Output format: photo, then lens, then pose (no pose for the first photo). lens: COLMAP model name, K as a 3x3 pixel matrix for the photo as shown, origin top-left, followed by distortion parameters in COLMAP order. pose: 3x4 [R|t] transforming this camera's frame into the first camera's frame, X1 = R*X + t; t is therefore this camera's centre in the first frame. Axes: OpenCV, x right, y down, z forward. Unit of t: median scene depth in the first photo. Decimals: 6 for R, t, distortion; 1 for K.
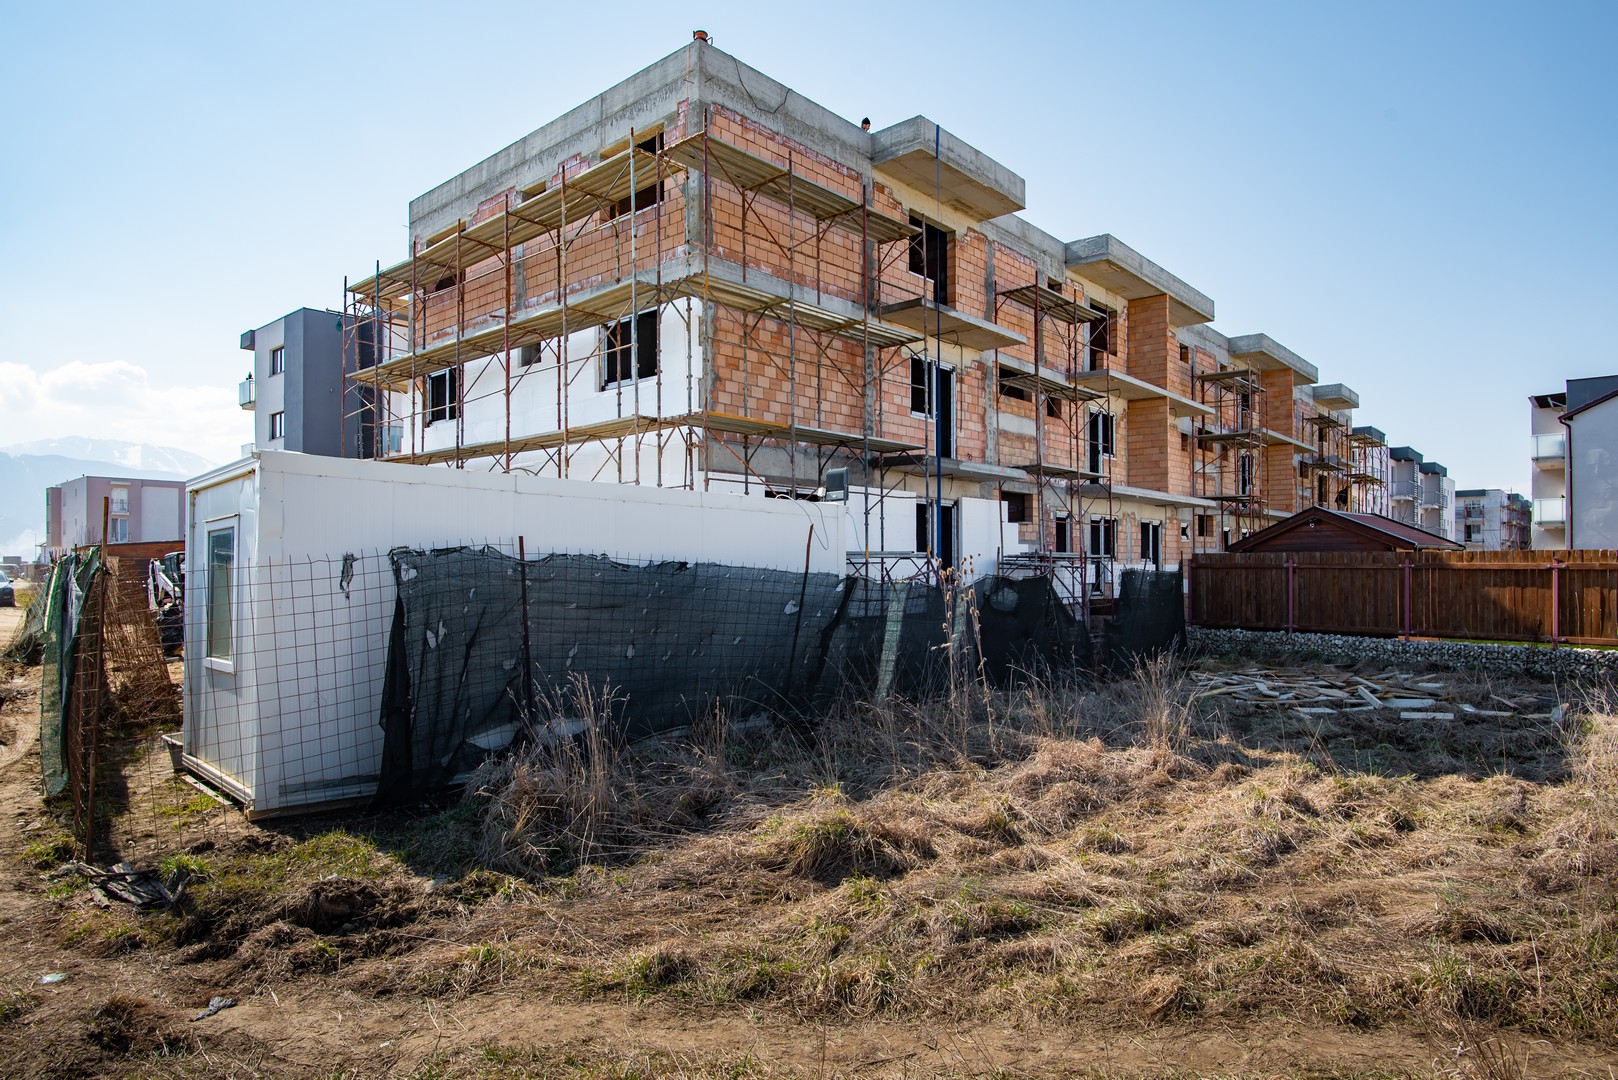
lens RADIAL K [[931.5, 0, 815.7], [0, 931.5, 557.3], [0, 0, 1]] dist [-0.037887, 0.014626]
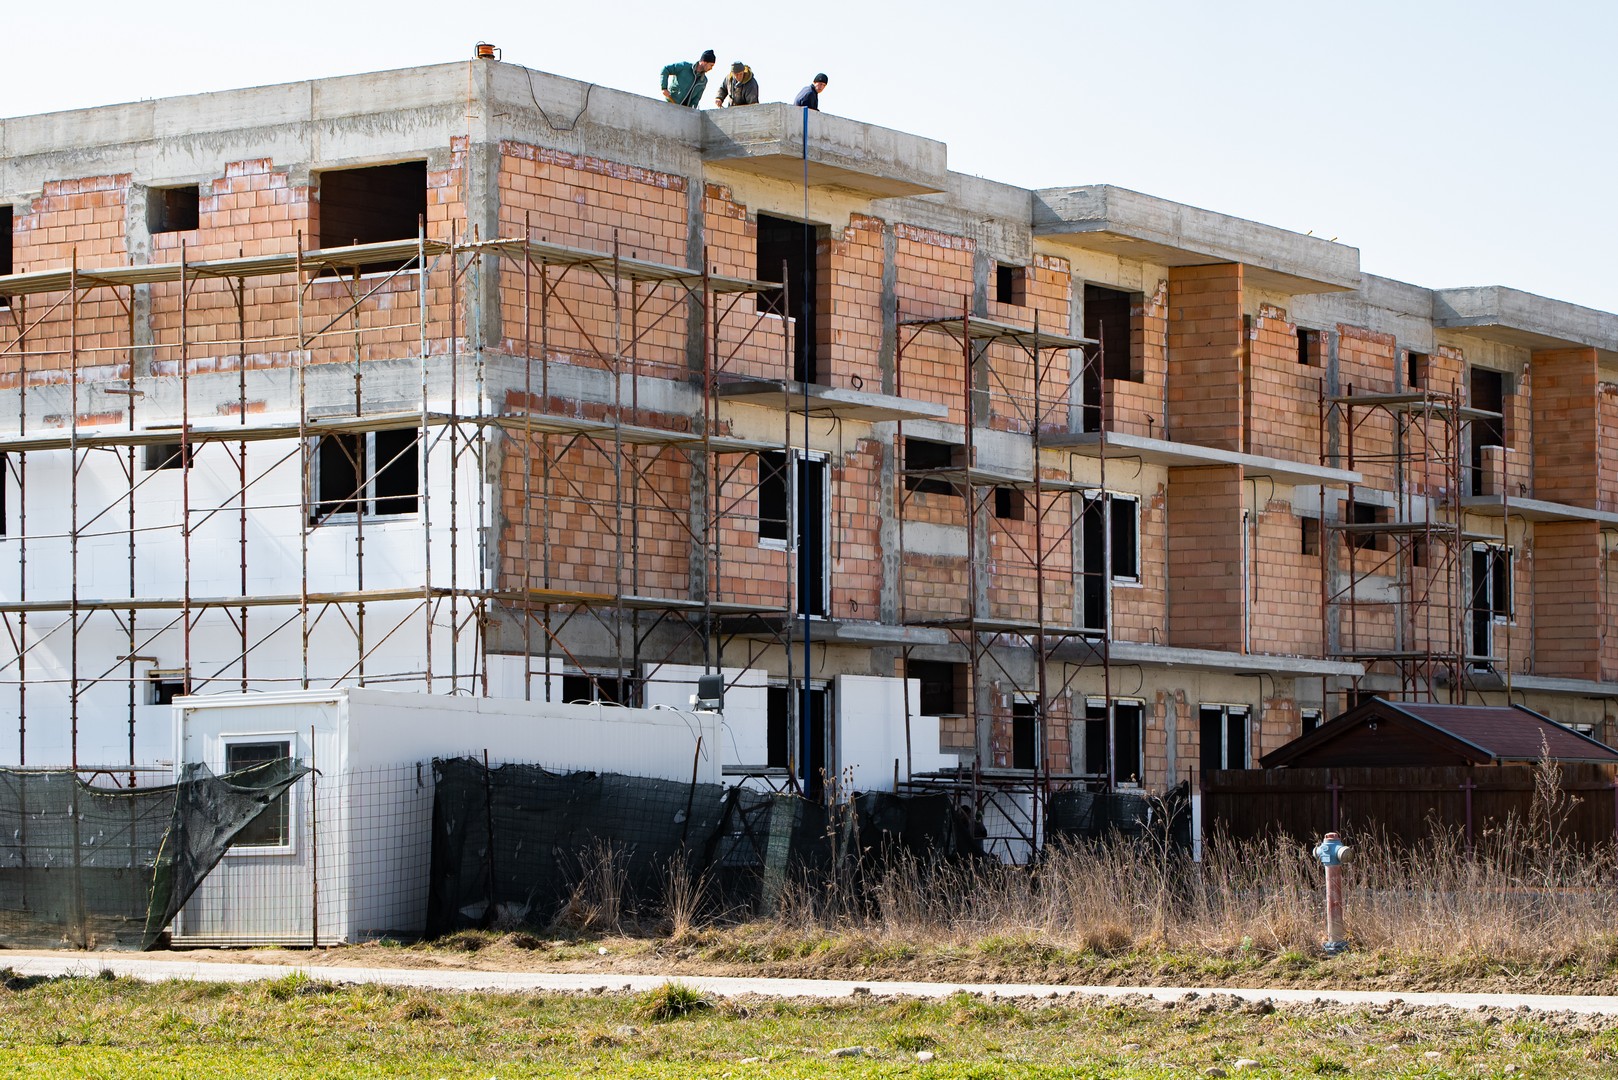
lens RADIAL K [[4297.0, 0, 809.0], [0, 4297.0, 540.0], [0, 0, 1]] dist [-0.015394, -0.843518]
pose [[0.988724, 0.009926, 0.149420, -0.272643], [-0.000660, 0.998080, -0.061930, 0.019254], [-0.149748, 0.061133, 0.986832, -1.704987]]
